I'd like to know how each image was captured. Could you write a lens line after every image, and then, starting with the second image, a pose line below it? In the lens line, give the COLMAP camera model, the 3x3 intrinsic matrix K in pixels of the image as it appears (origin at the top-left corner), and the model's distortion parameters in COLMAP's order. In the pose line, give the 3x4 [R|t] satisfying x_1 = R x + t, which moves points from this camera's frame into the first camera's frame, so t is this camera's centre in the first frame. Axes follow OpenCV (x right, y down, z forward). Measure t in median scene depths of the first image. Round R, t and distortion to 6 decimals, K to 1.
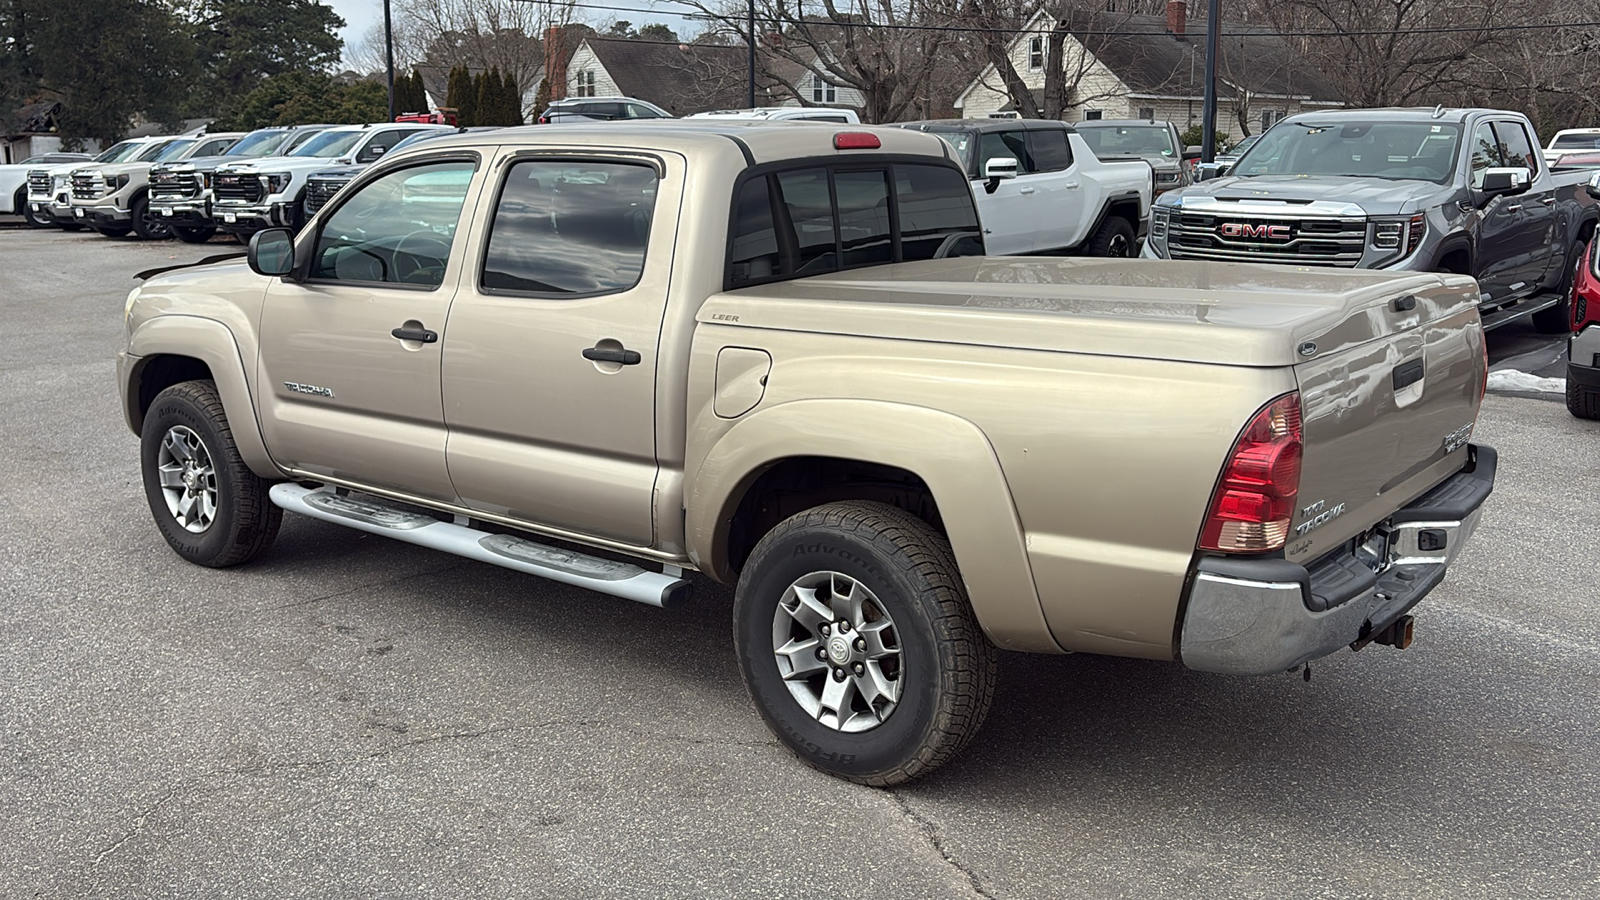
lens RADIAL K [[1481.5, 0, 760.6], [0, 1481.5, 451.7], [0, 0, 1]] dist [0.033330, 0.000000]
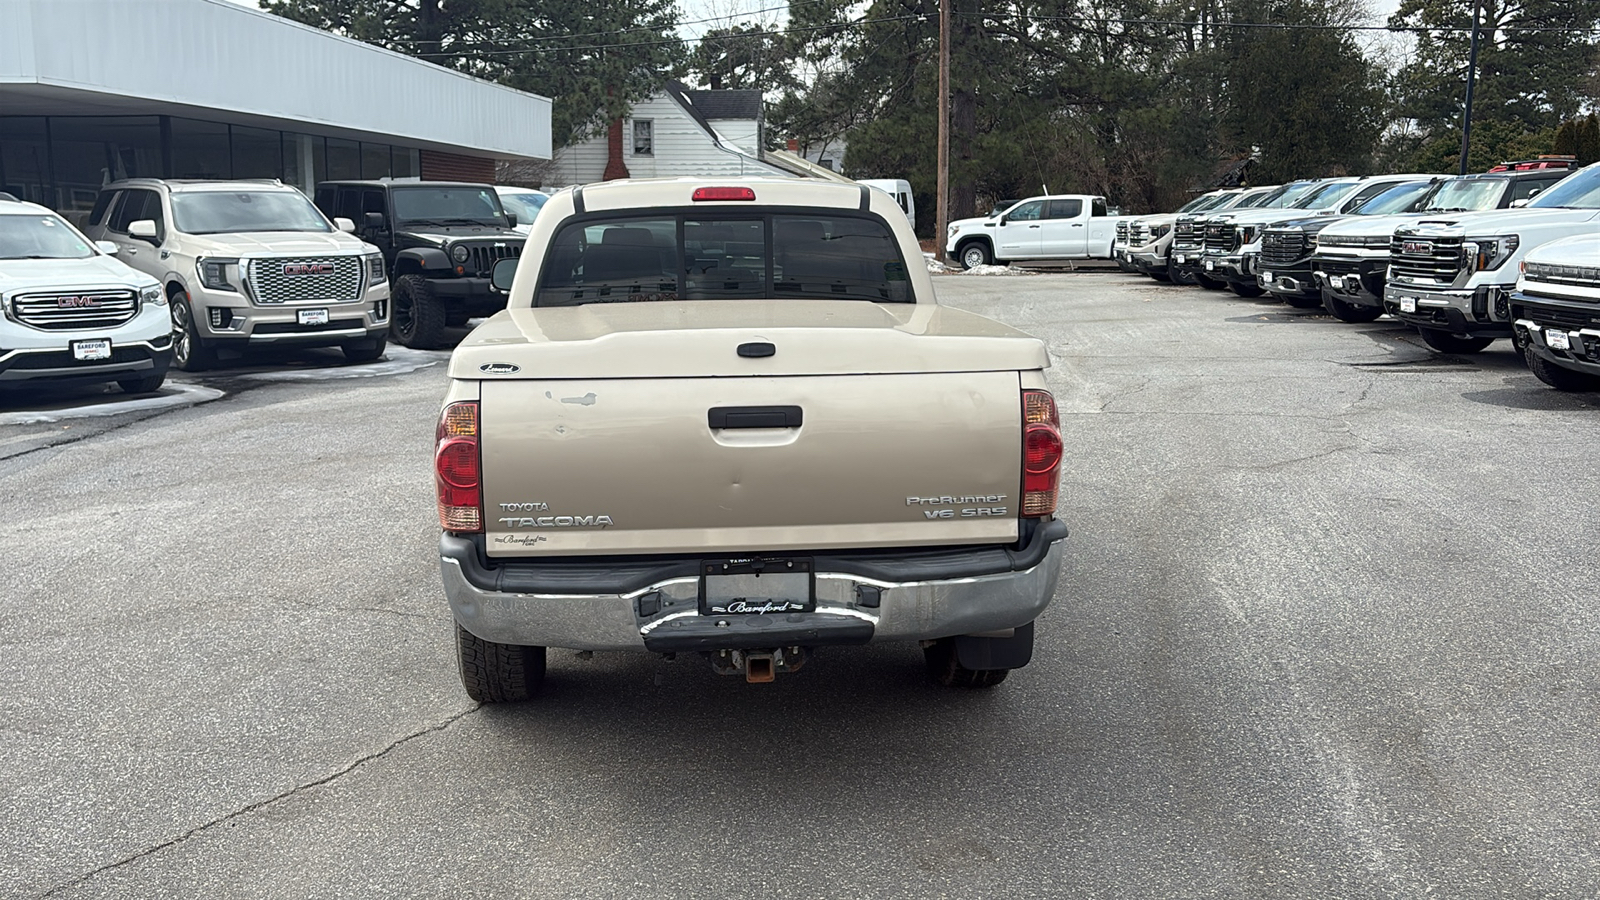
lens RADIAL K [[1481.5, 0, 781.2], [0, 1481.5, 460.4], [0, 0, 1]] dist [0.033330, 0.000000]
pose [[0.698482, 0.124768, -0.704667, 0.829936], [-0.144659, 0.988973, 0.031718, -0.040228], [0.700854, 0.079782, 0.708829, 0.196683]]
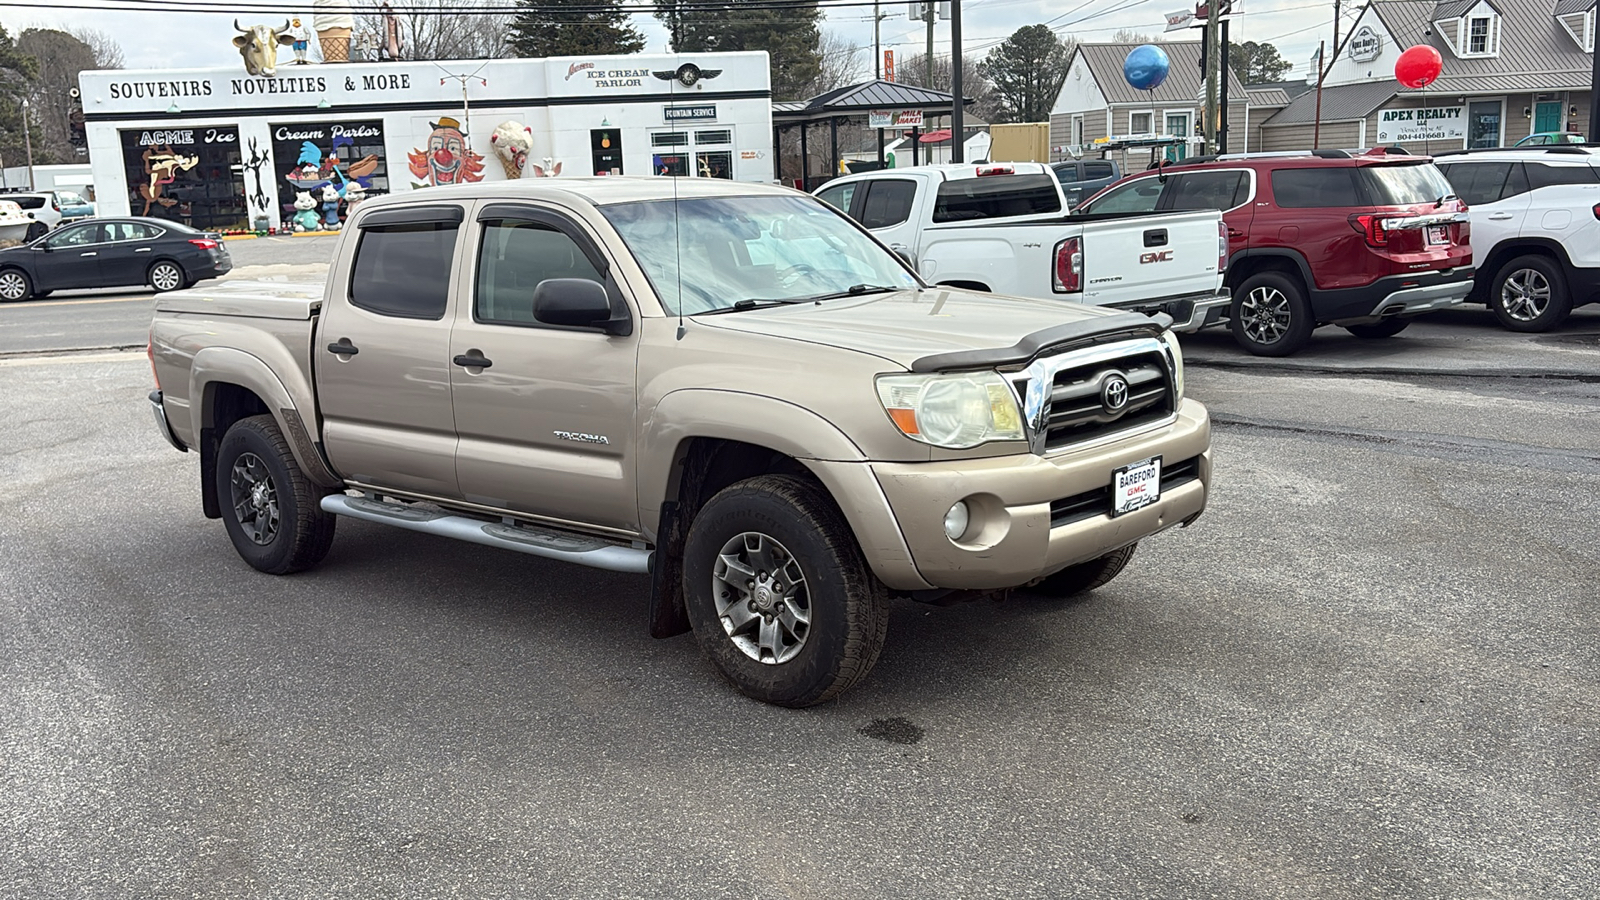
lens RADIAL K [[1481.5, 0, 746.7], [0, 1481.5, 452.4], [0, 0, 1]] dist [0.033330, 0.000000]
pose [[-0.996362, 0.039642, 0.075442, -0.280802], [0.064965, 0.926240, 0.371293, -0.449355], [-0.055159, 0.374843, -0.925446, 2.164972]]
